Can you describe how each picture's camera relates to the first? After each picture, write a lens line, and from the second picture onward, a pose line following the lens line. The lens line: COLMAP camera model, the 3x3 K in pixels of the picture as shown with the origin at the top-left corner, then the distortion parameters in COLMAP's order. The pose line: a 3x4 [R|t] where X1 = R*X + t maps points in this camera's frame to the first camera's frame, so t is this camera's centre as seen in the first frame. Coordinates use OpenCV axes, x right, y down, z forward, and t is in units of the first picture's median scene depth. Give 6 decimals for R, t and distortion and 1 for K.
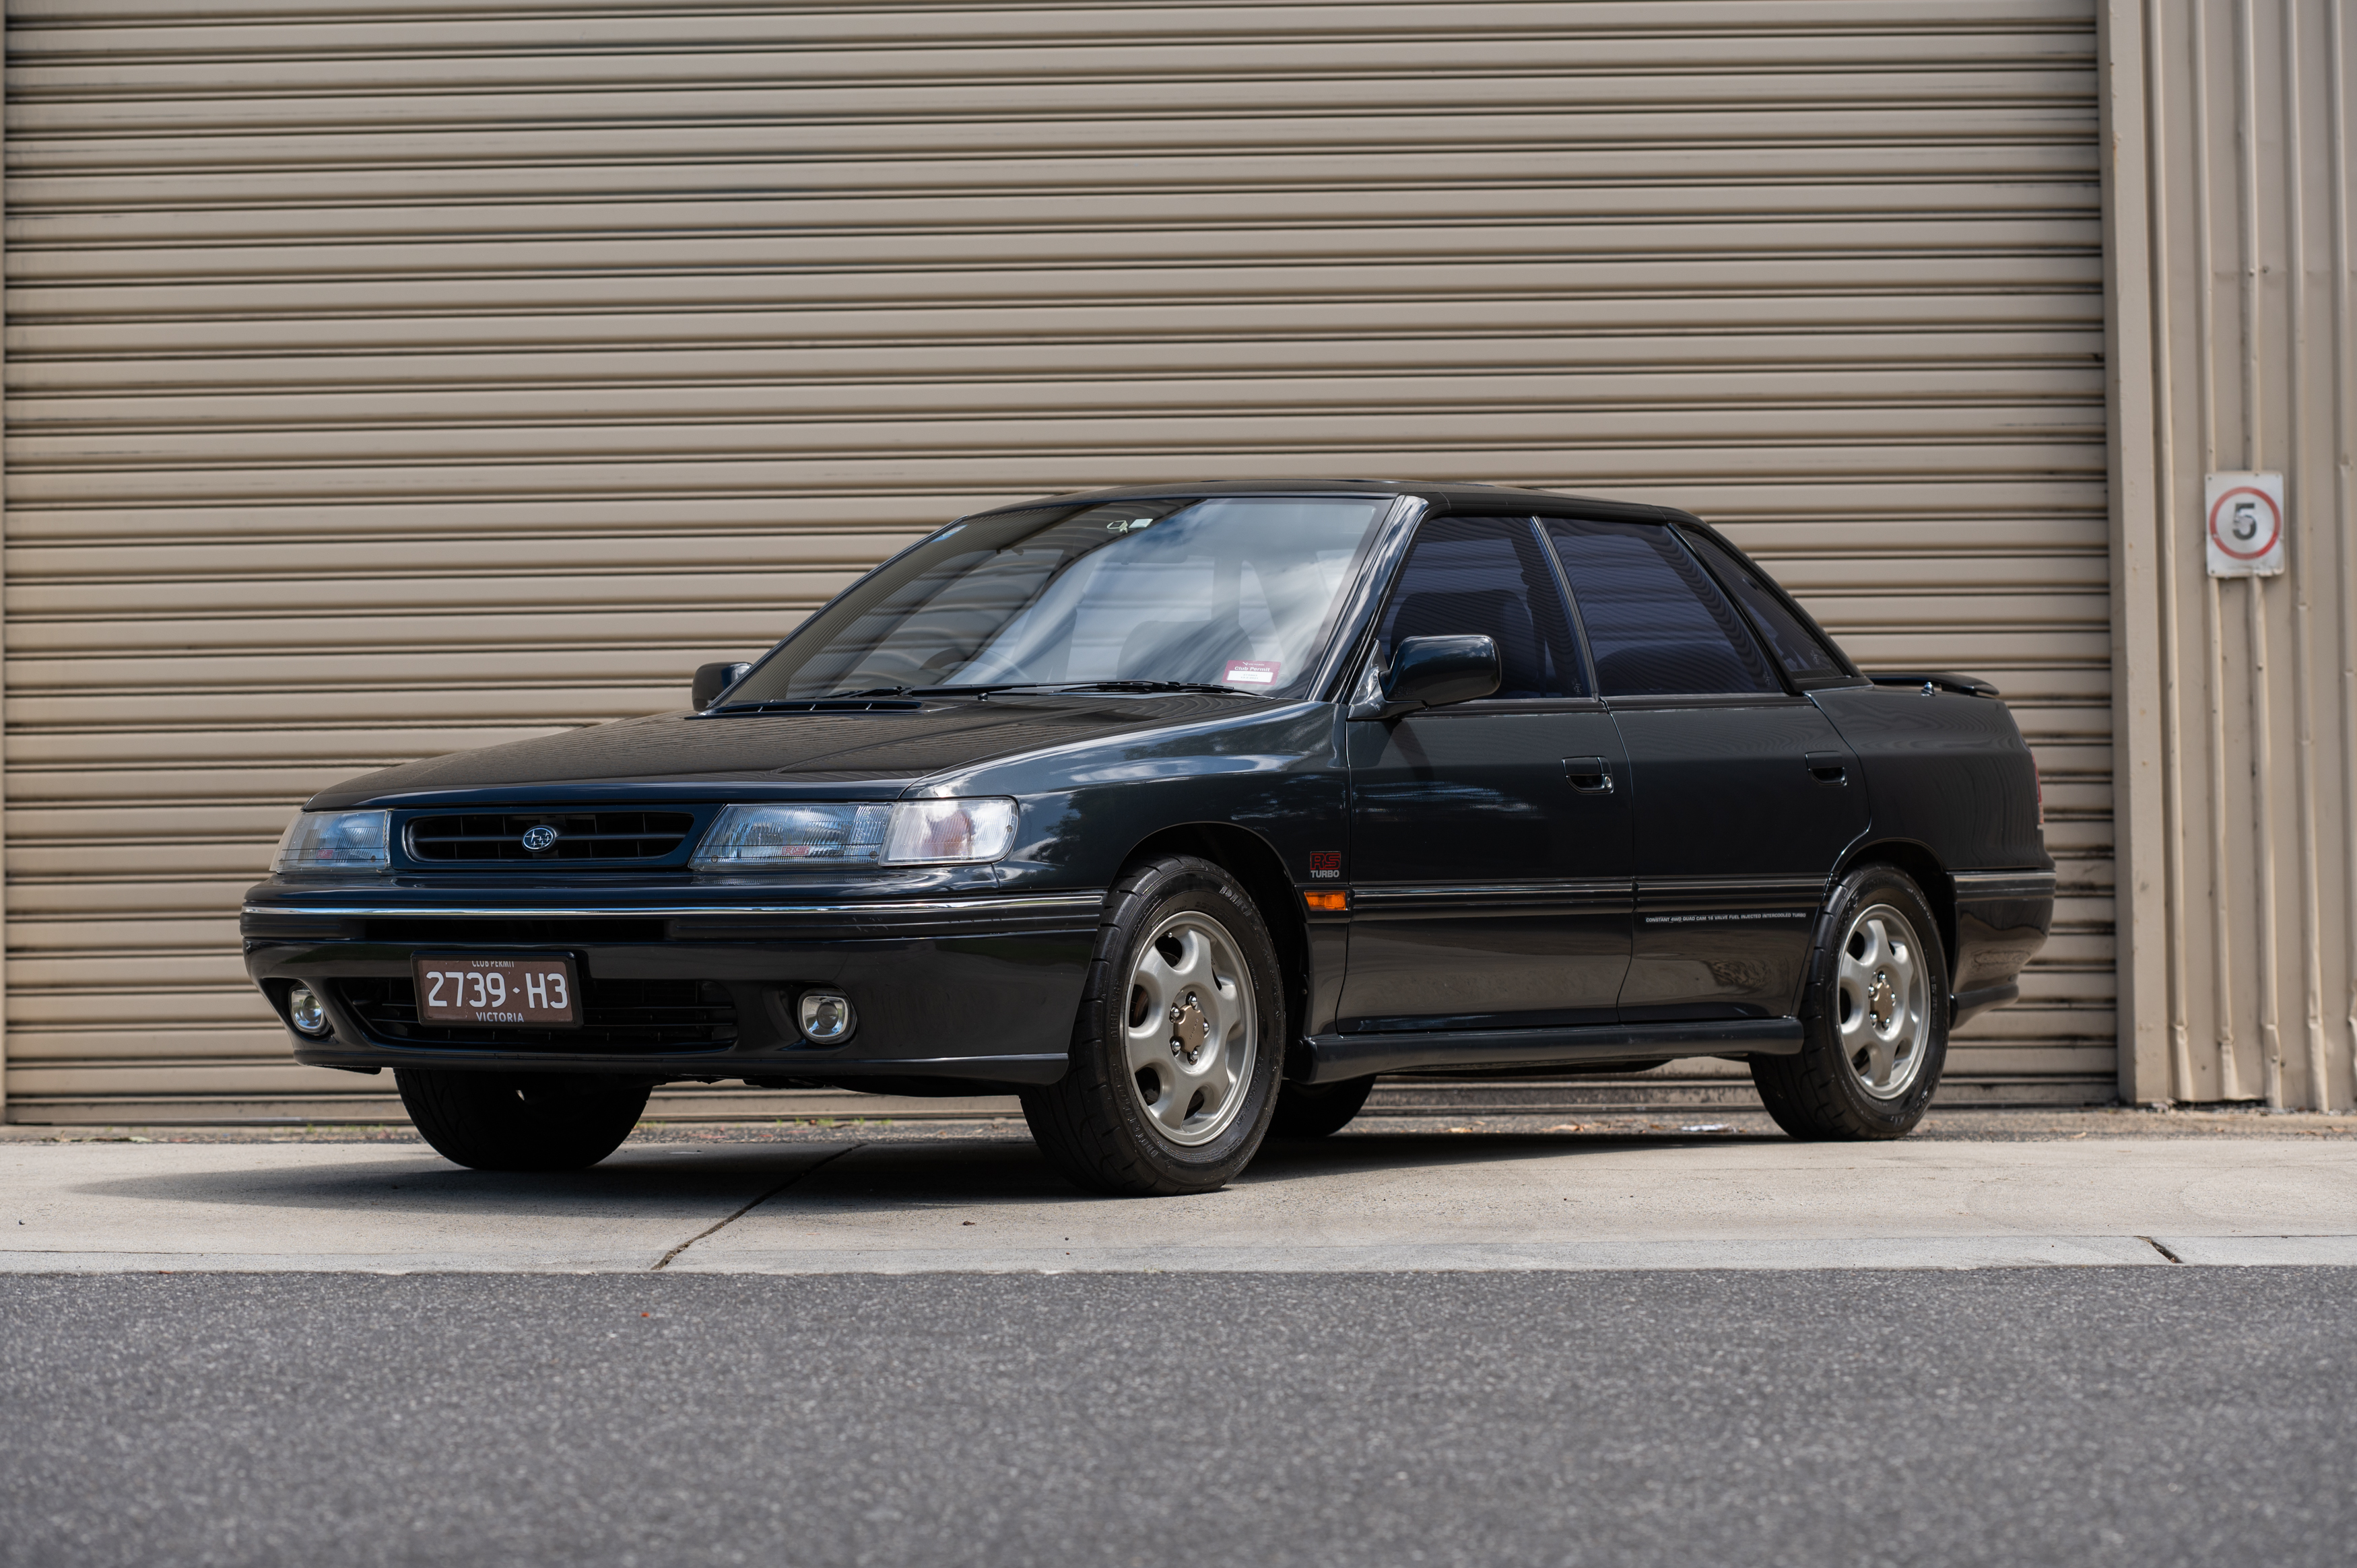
lens RADIAL K [[5925.4, 0, 1177.0], [0, 5925.4, 786.2], [0, 0, 1]] dist [-0.096206, 0.000000]
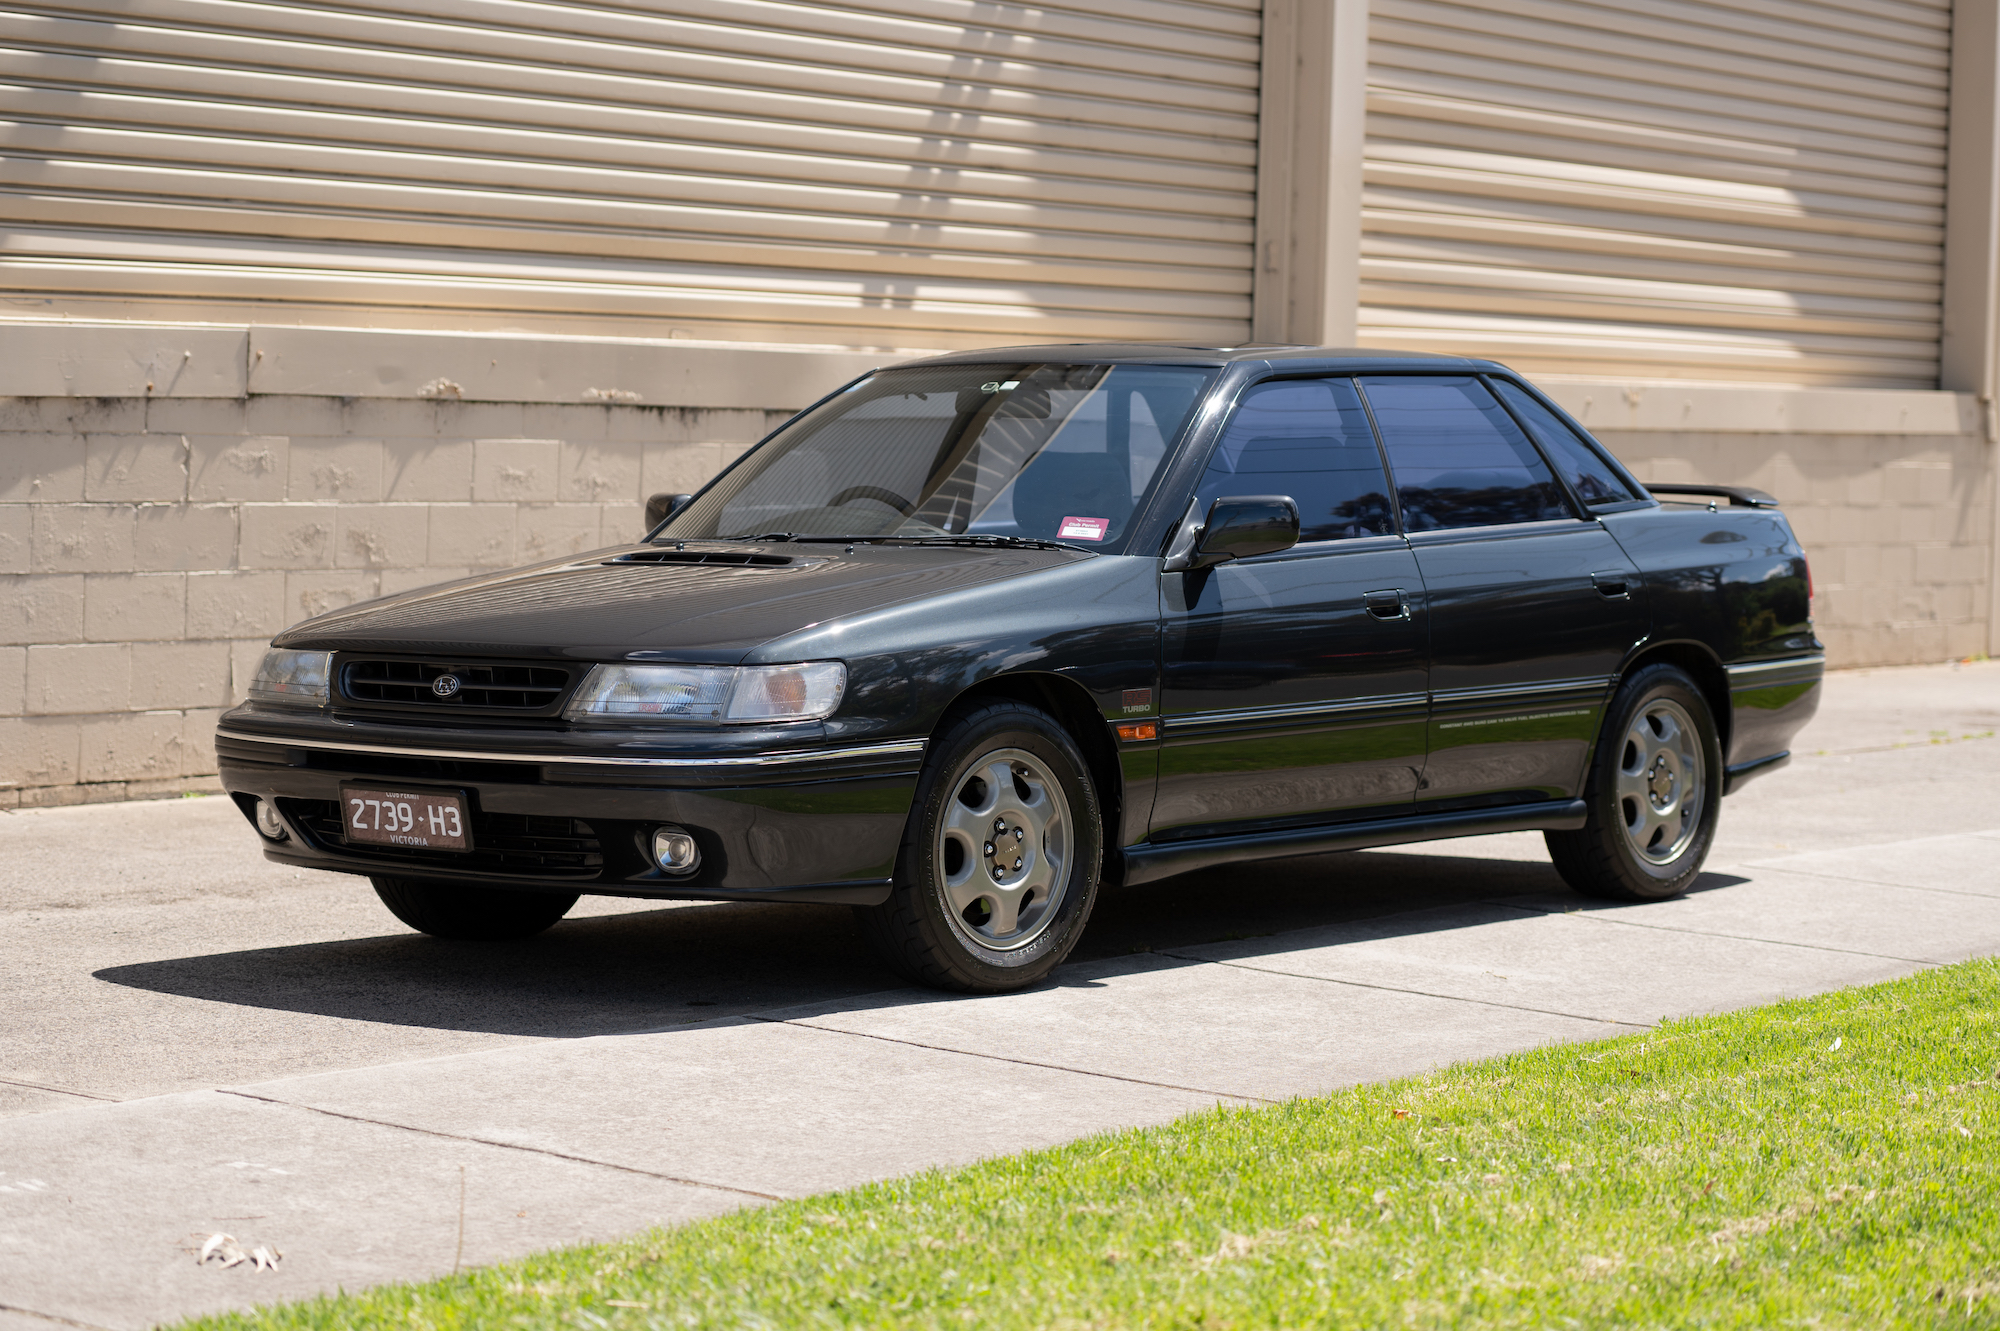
lens RADIAL K [[4472.0, 0, 979.3], [0, 4472.0, 667.2], [0, 0, 1]] dist [-0.111383, 0.000000]
pose [[0.725298, -0.020471, 0.688130, -0.643563], [-0.033288, 0.997346, 0.064757, -0.042821], [-0.687630, -0.069875, 0.722692, 0.345562]]
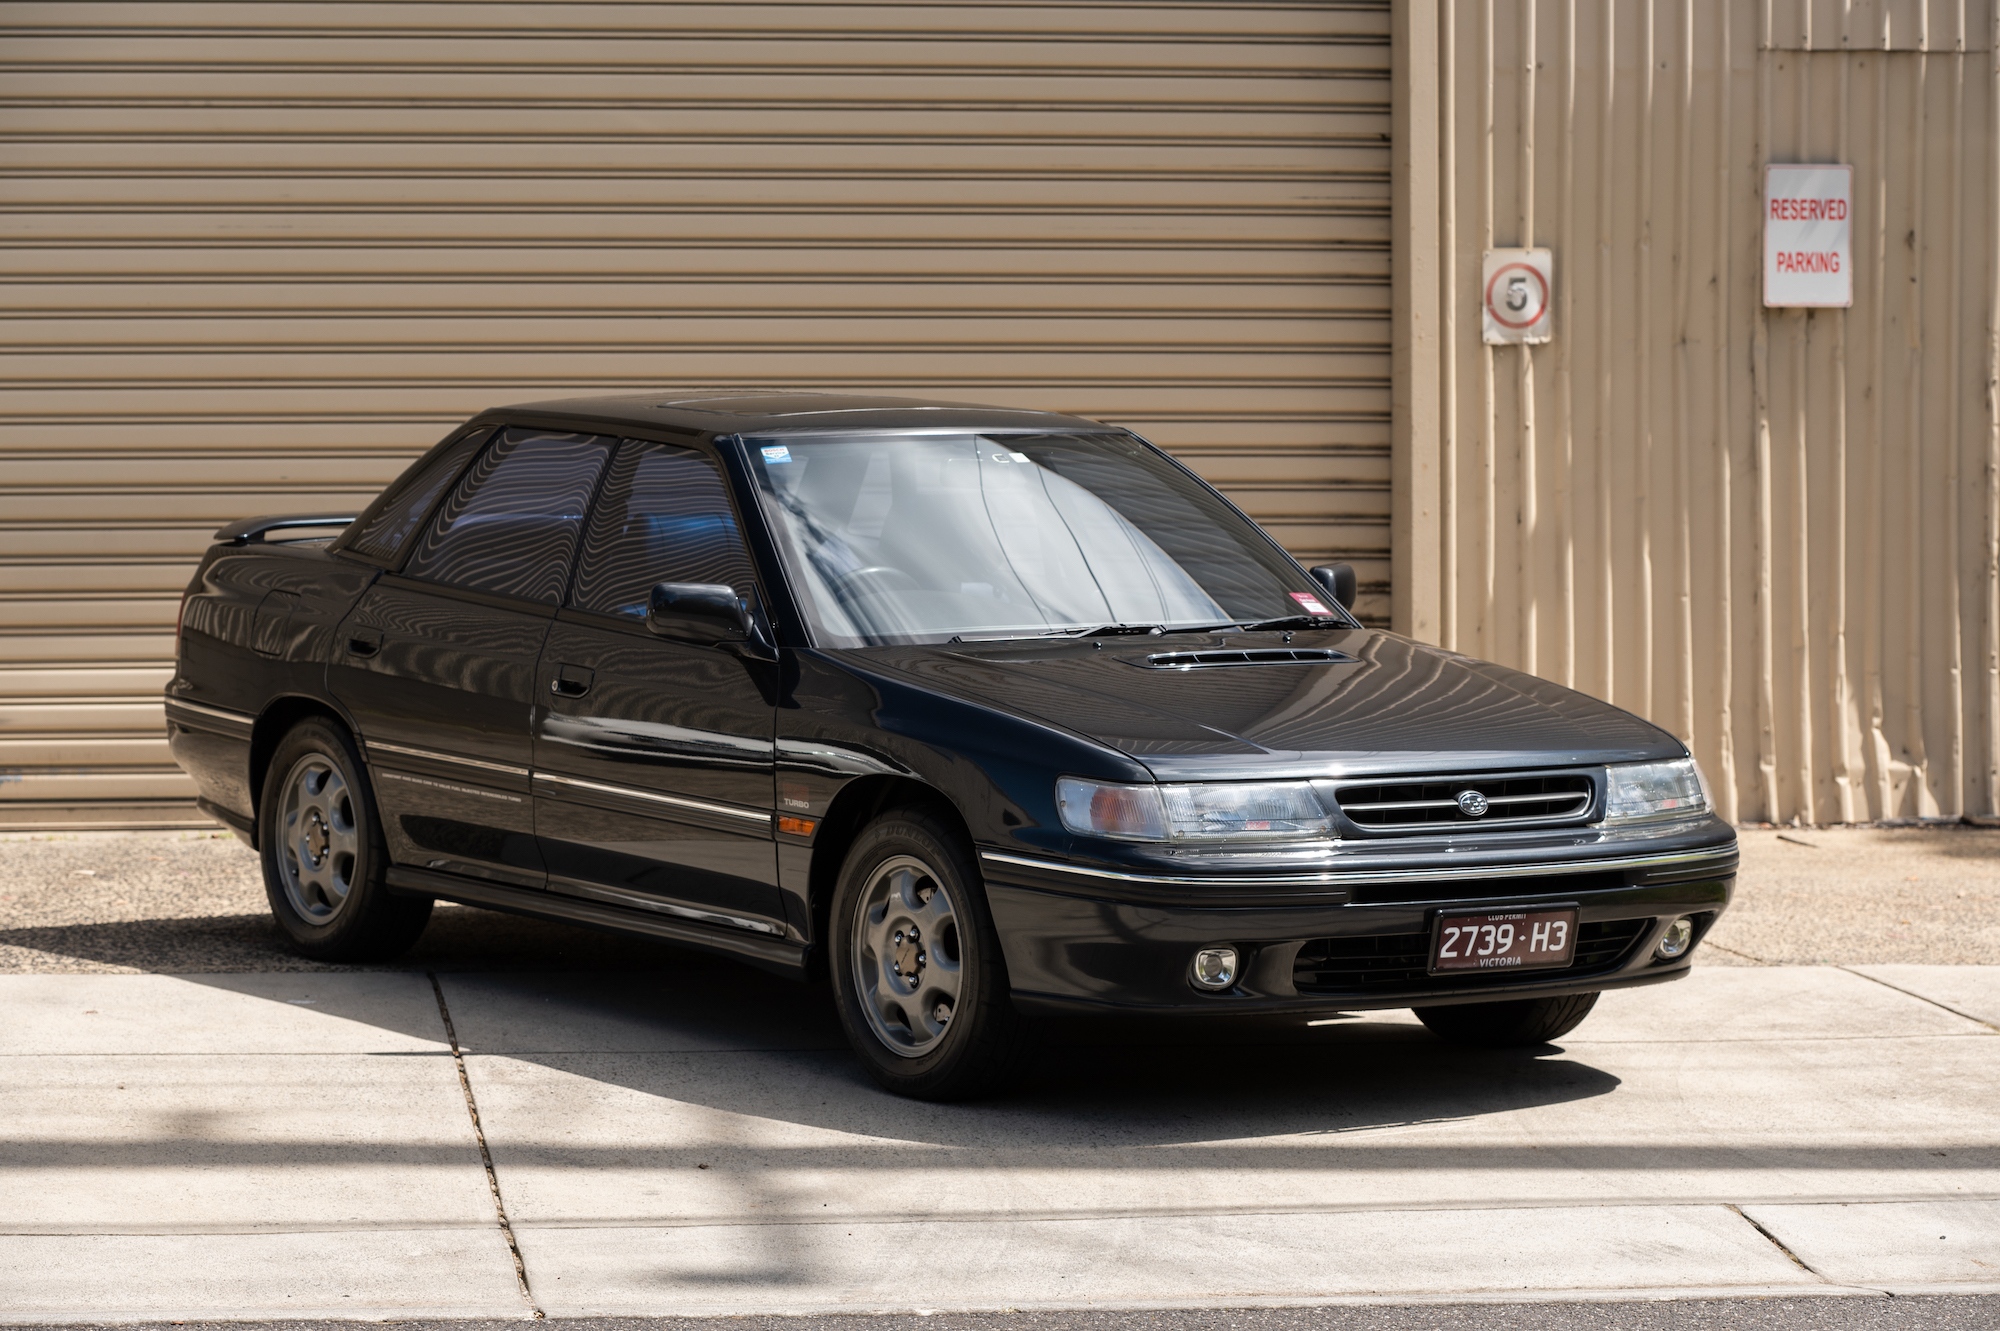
lens RADIAL K [[5877.4, 0, 993.0], [0, 5877.4, 672.9], [0, 0, 1]] dist [-0.085526, 0.000000]
pose [[0.986757, 0.002154, 0.162192, -0.127527], [-0.017324, 0.995592, 0.092172, -0.099353], [-0.161278, -0.093761, 0.982445, -0.099749]]
